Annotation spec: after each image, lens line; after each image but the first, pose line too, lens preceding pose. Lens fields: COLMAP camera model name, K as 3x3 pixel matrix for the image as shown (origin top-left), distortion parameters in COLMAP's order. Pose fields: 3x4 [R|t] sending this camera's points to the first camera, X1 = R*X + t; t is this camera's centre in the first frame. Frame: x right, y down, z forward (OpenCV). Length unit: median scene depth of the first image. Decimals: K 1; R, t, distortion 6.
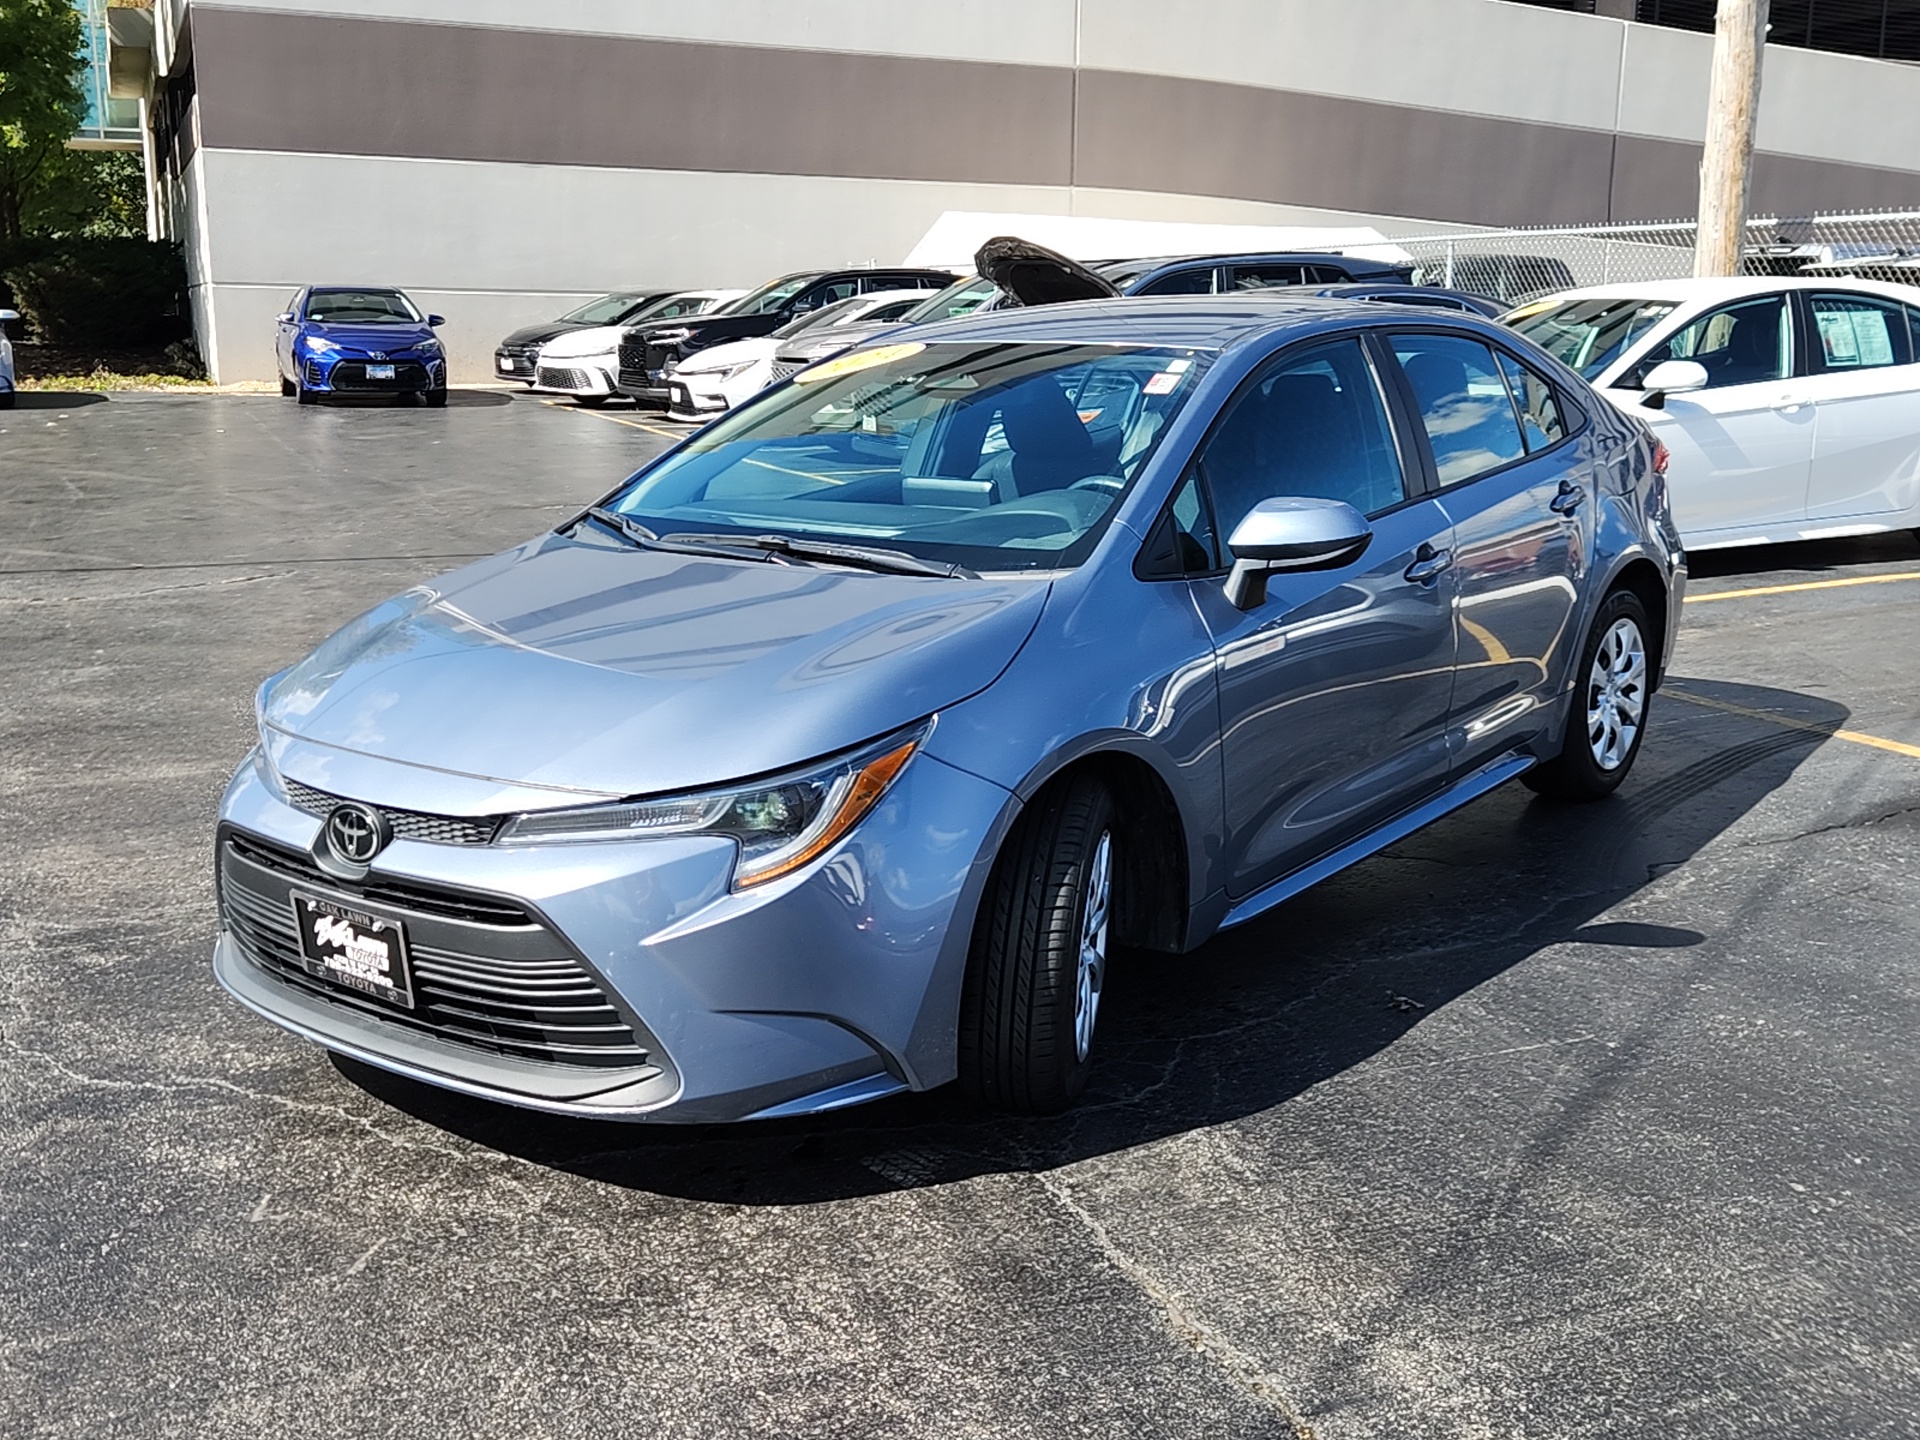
lens RADIAL K [[1929.3, 0, 955.4], [0, 1929.3, 752.8], [0, 0, 1]] dist [0.085480, -0.063173]
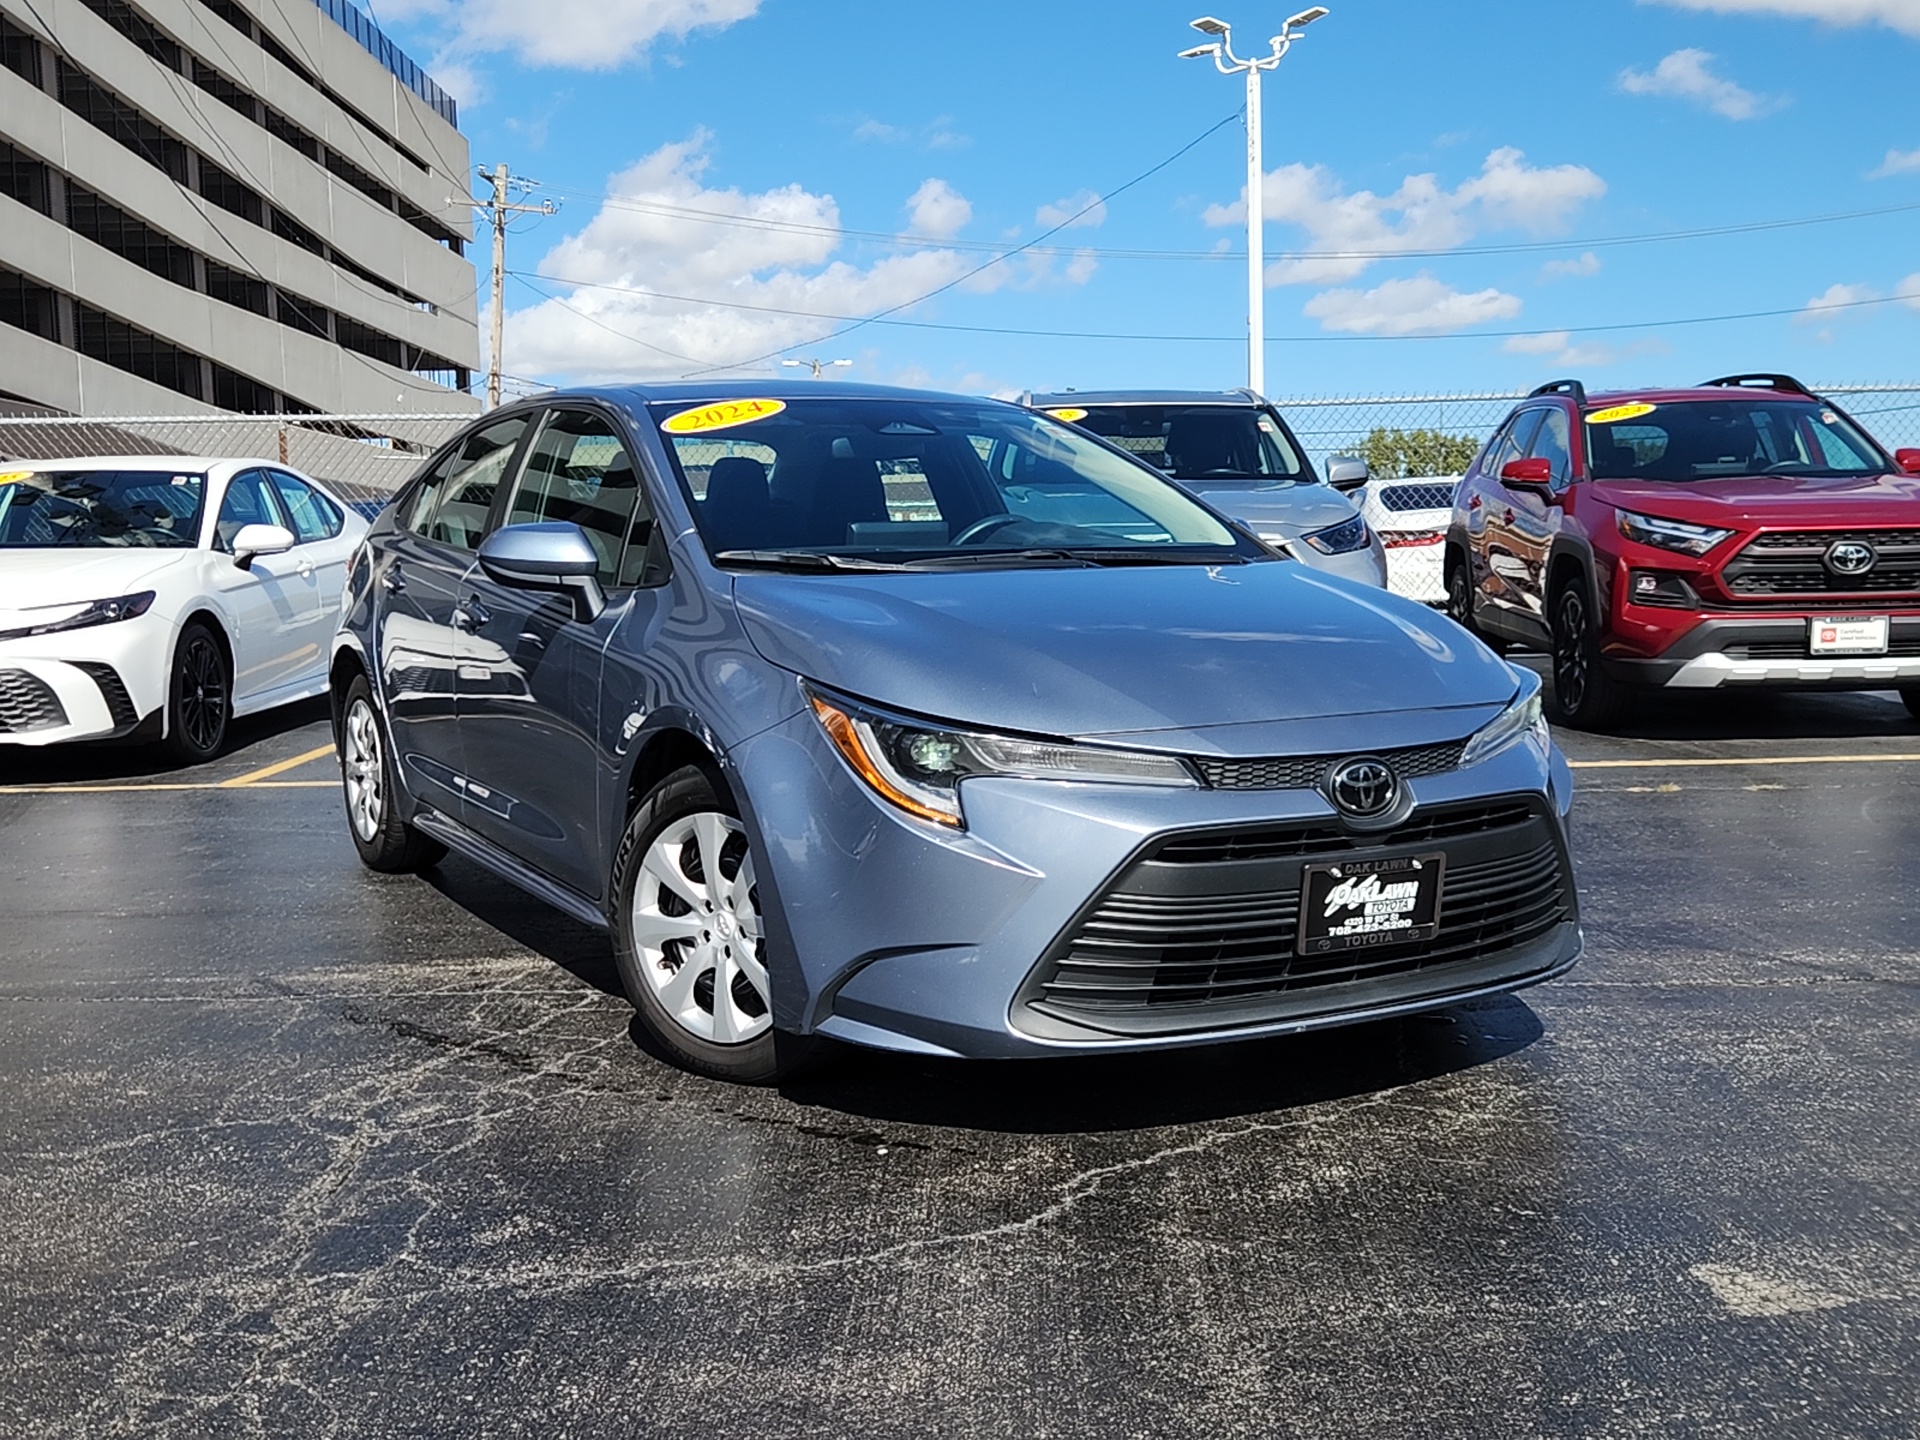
lens RADIAL K [[1929.3, 0, 955.4], [0, 1929.3, 752.8], [0, 0, 1]] dist [0.085480, -0.063173]
pose [[0.396630, -0.102064, 0.912287, -1.285773], [0.221788, 0.975013, 0.012656, -0.034991], [-0.890783, 0.197314, 0.409356, 0.760498]]
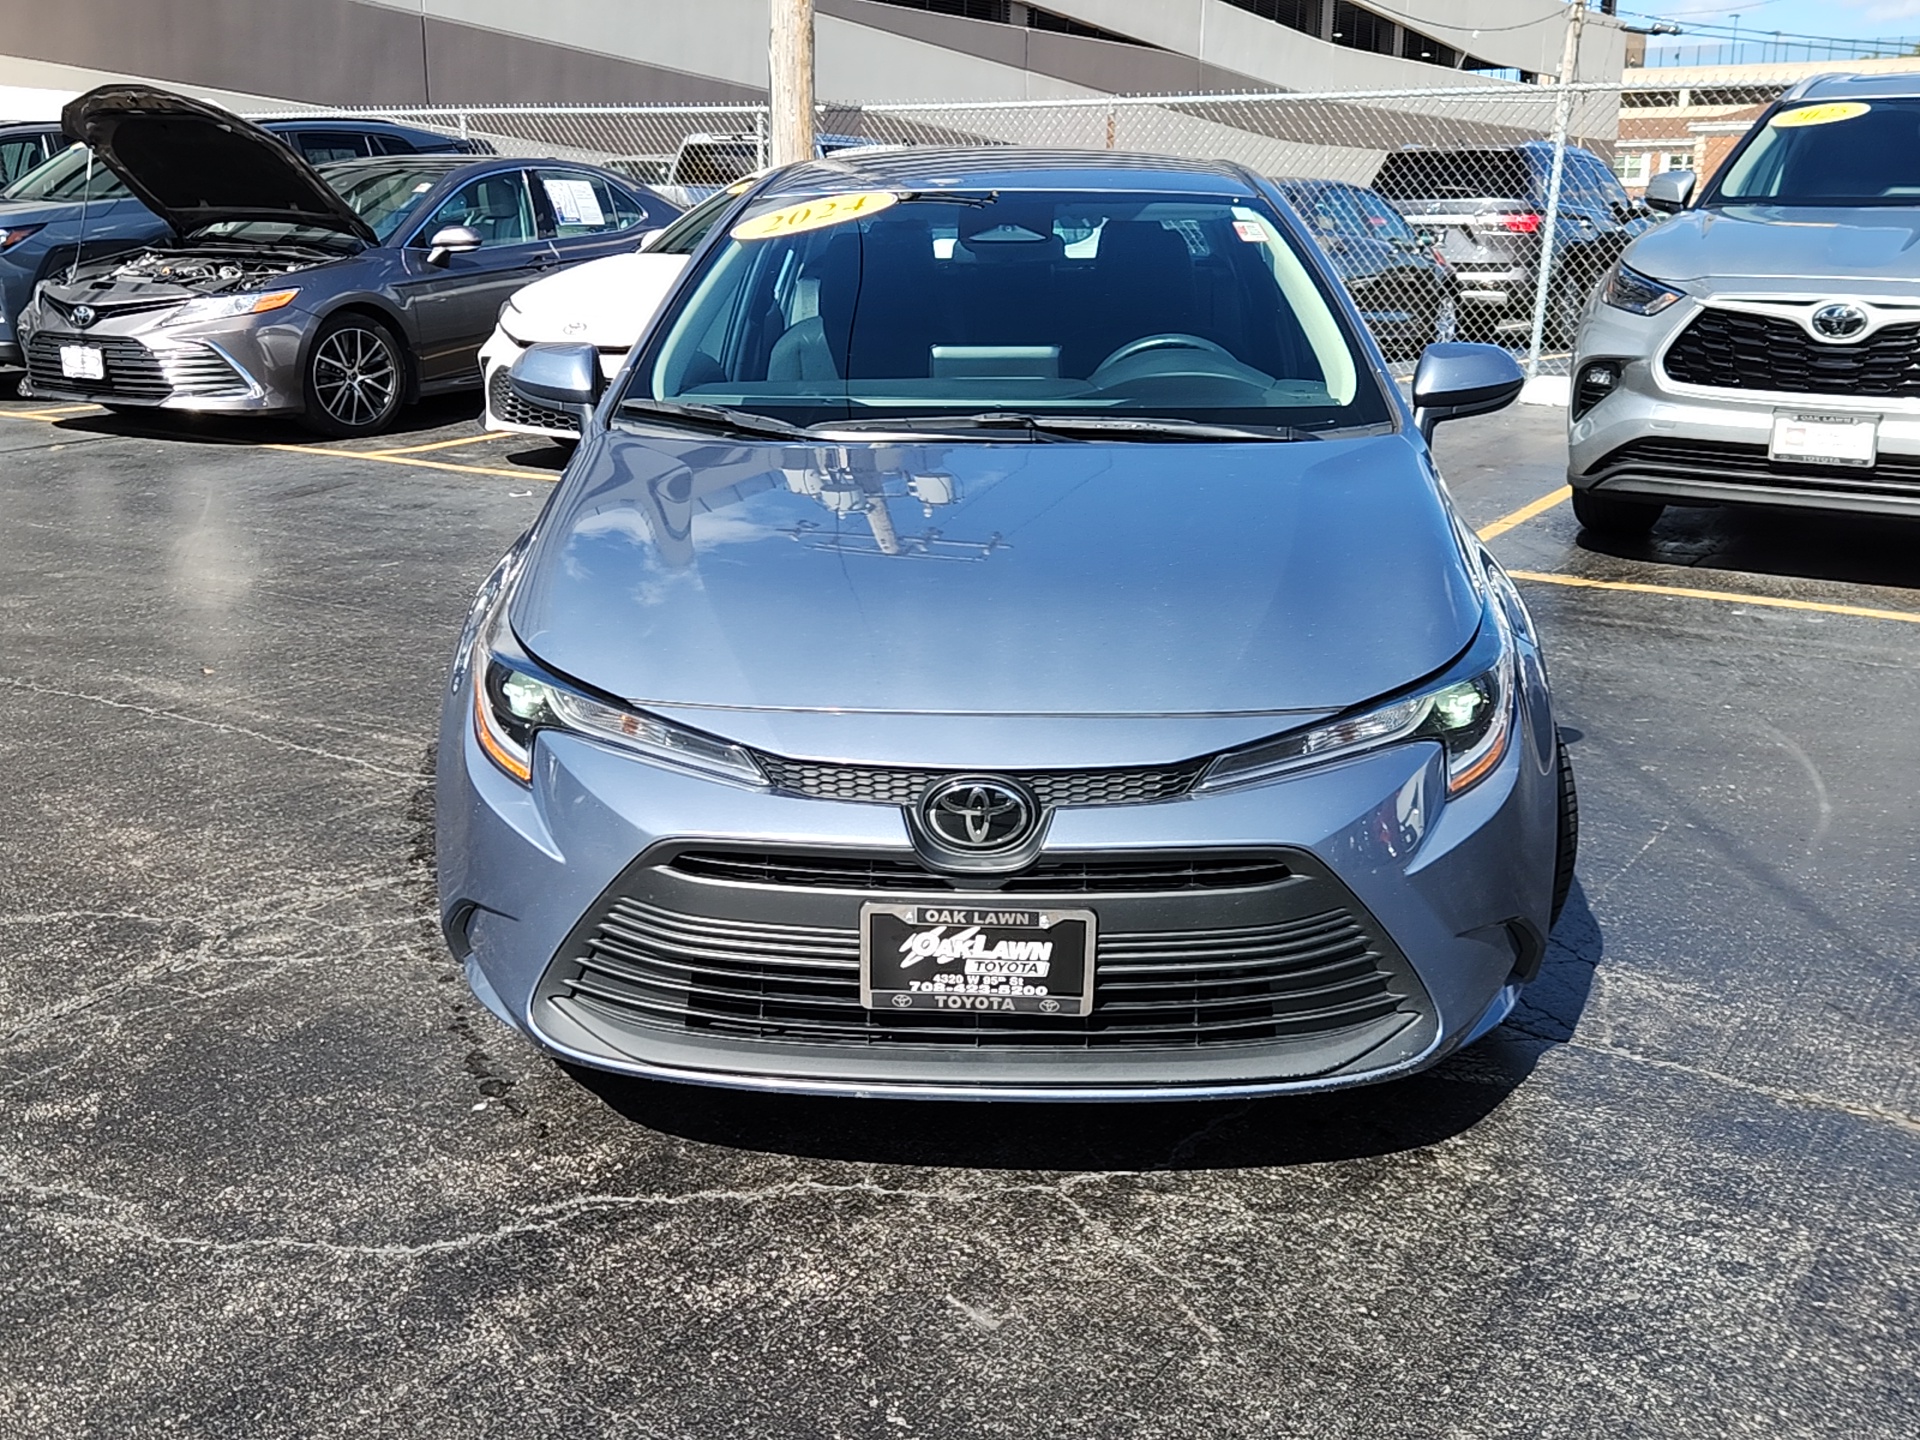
lens RADIAL K [[1929.3, 0, 955.4], [0, 1929.3, 752.8], [0, 0, 1]] dist [0.085480, -0.063173]
pose [[0.817469, -0.150945, 0.555842, -0.727477], [0.120742, 0.988516, 0.090869, -0.052597], [-0.563175, -0.007169, 0.826307, 0.363402]]
